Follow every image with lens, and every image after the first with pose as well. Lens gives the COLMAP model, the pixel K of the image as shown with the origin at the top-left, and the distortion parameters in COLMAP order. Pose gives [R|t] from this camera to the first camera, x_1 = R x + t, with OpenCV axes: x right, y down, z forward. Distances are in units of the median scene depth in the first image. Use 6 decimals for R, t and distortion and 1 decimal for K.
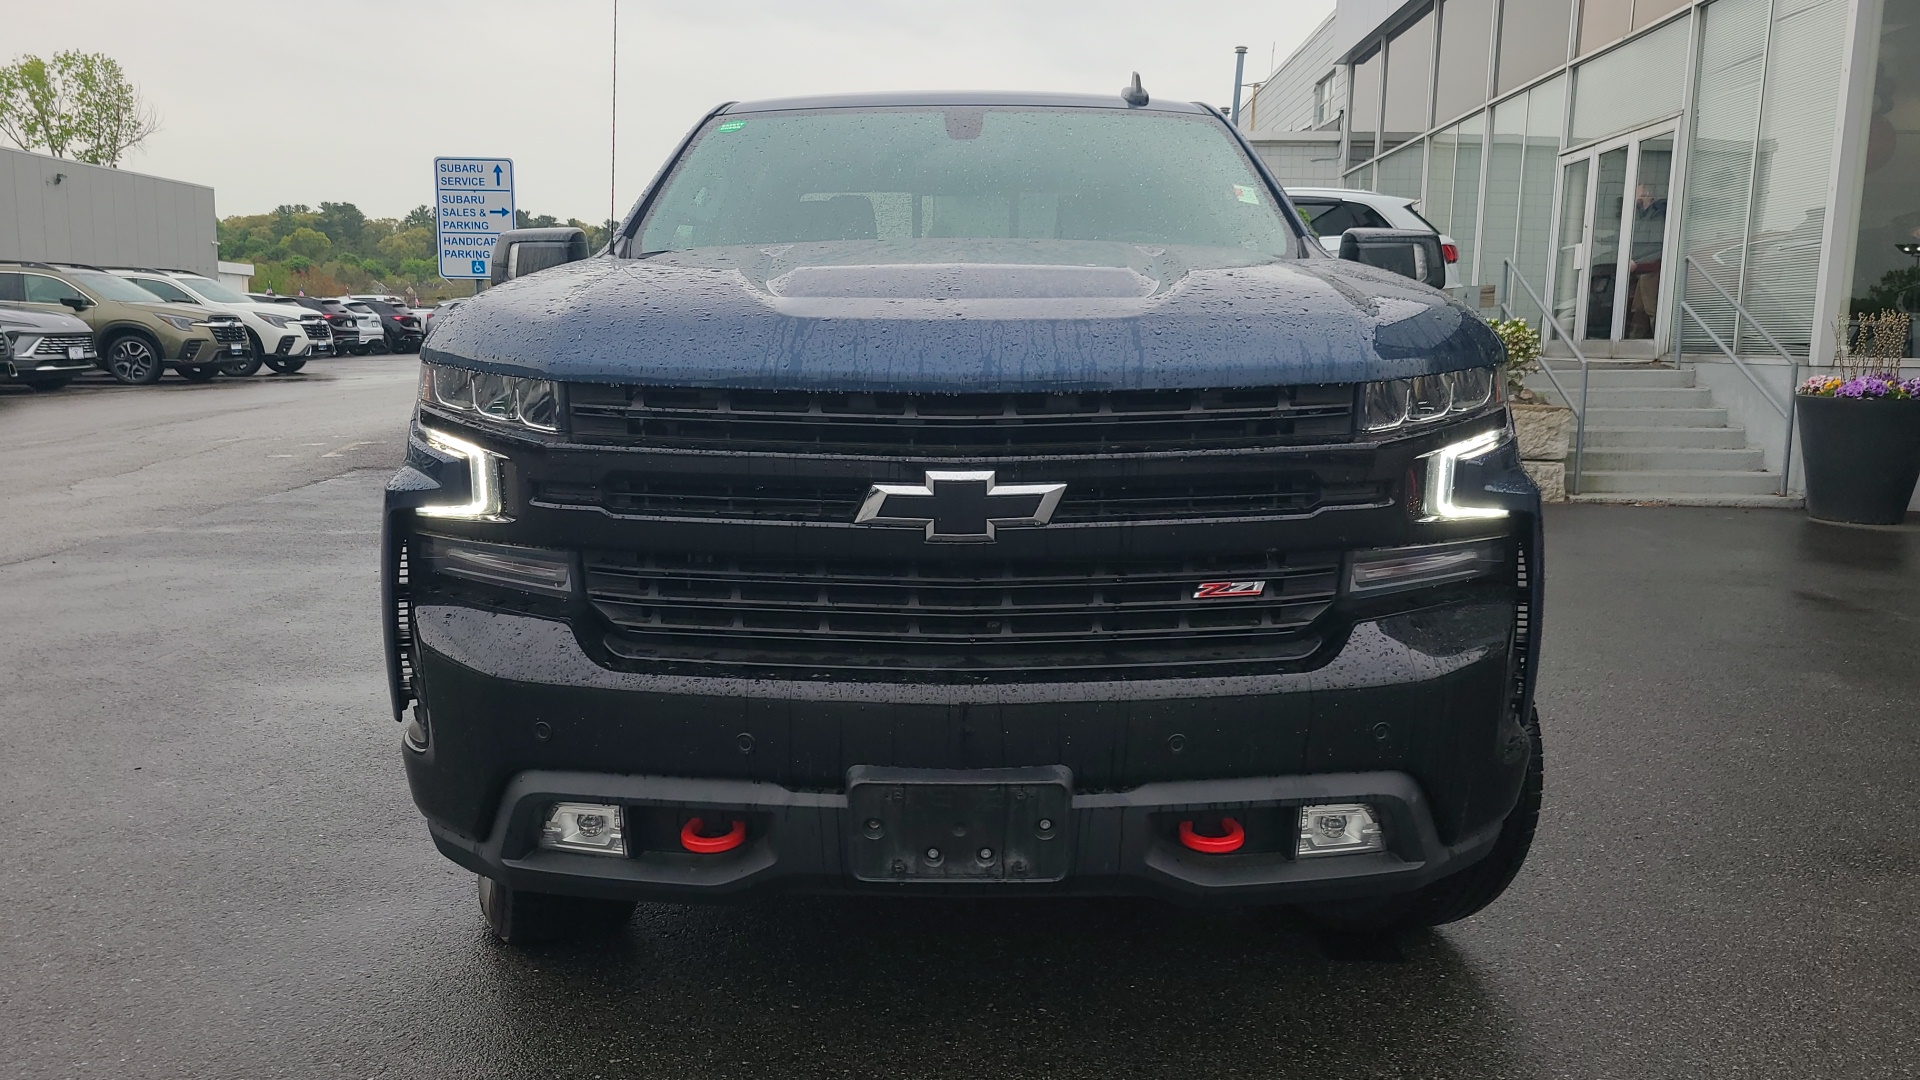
lens RADIAL K [[1432.9, 0, 958.4], [0, 1432.9, 534.7], [0, 0, 1]] dist [0.050816, -0.025402]
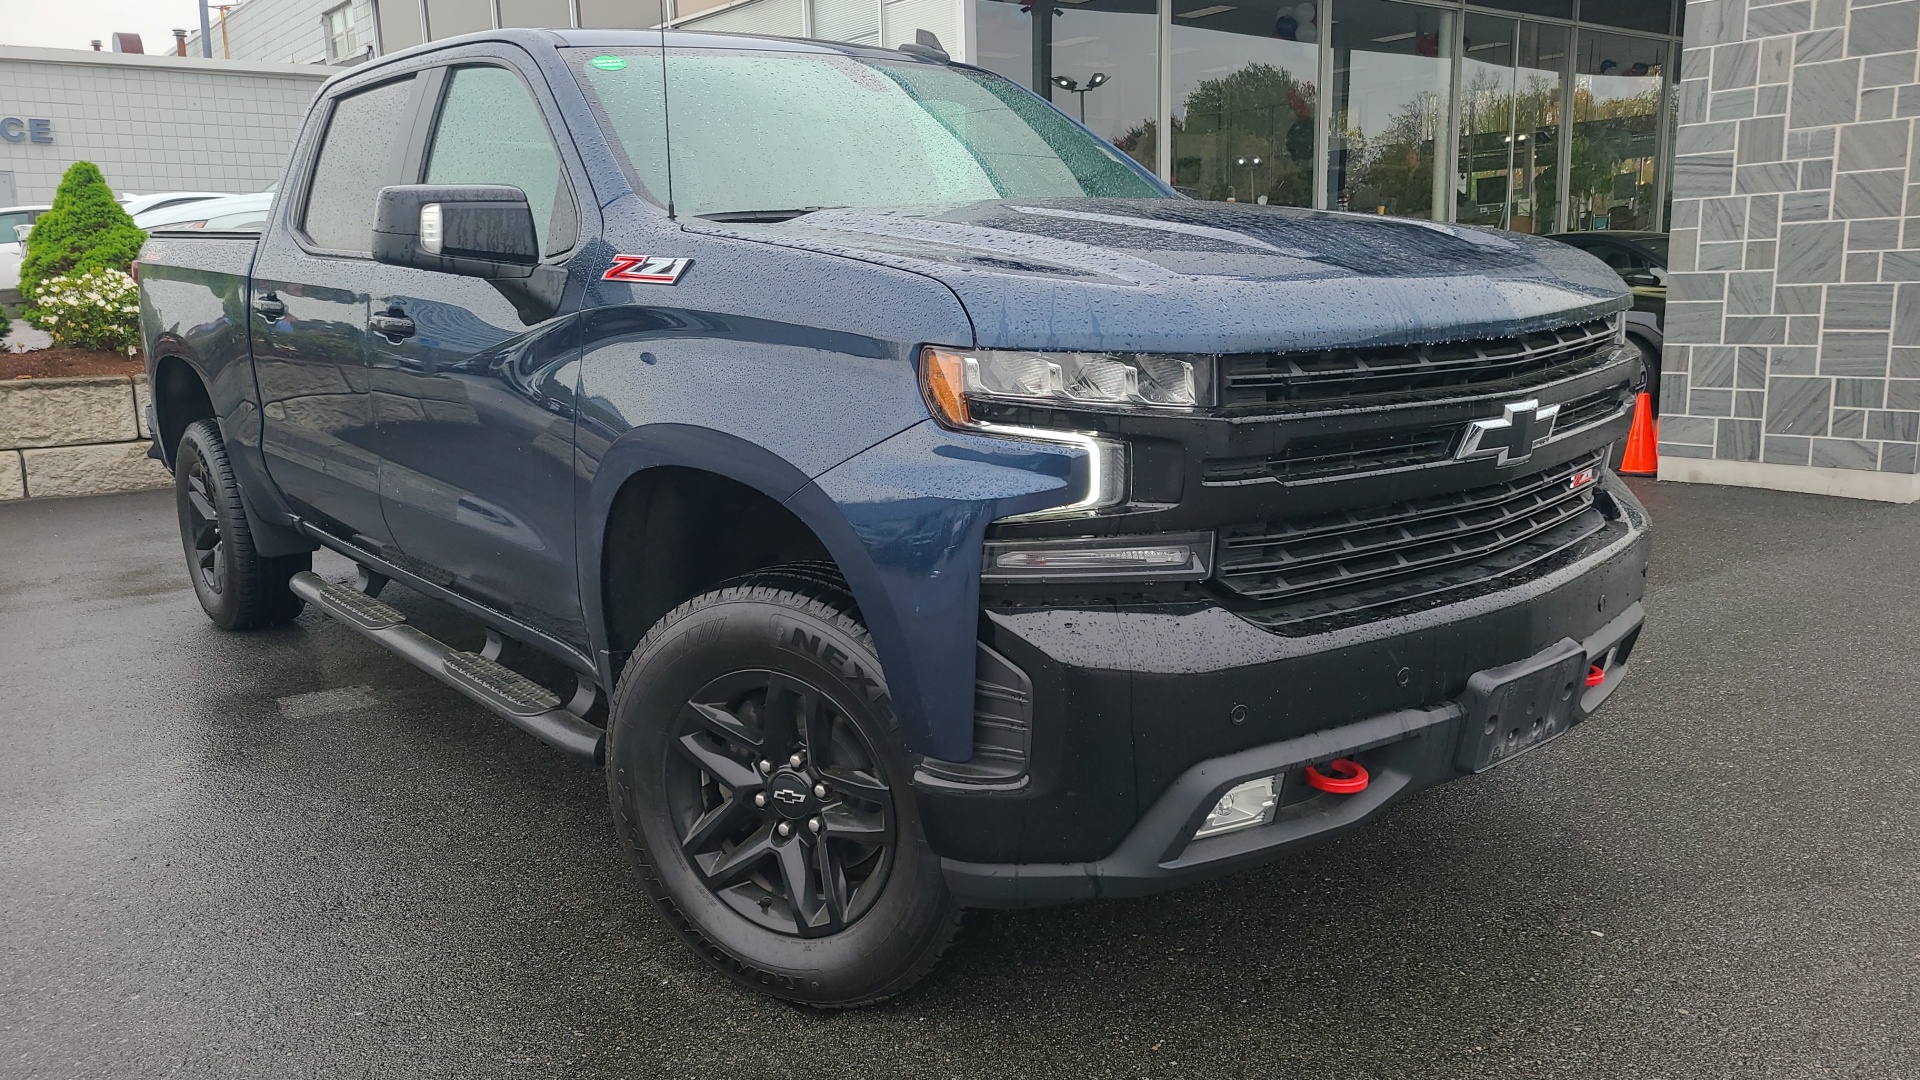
lens RADIAL K [[1432.9, 0, 953.5], [0, 1432.9, 543.1], [0, 0, 1]] dist [0.050816, -0.025402]
pose [[0.753012, -0.157966, 0.638764, -1.046970], [0.131197, 0.987308, 0.089497, -0.091260], [-0.644795, 0.016412, 0.764180, 0.386517]]
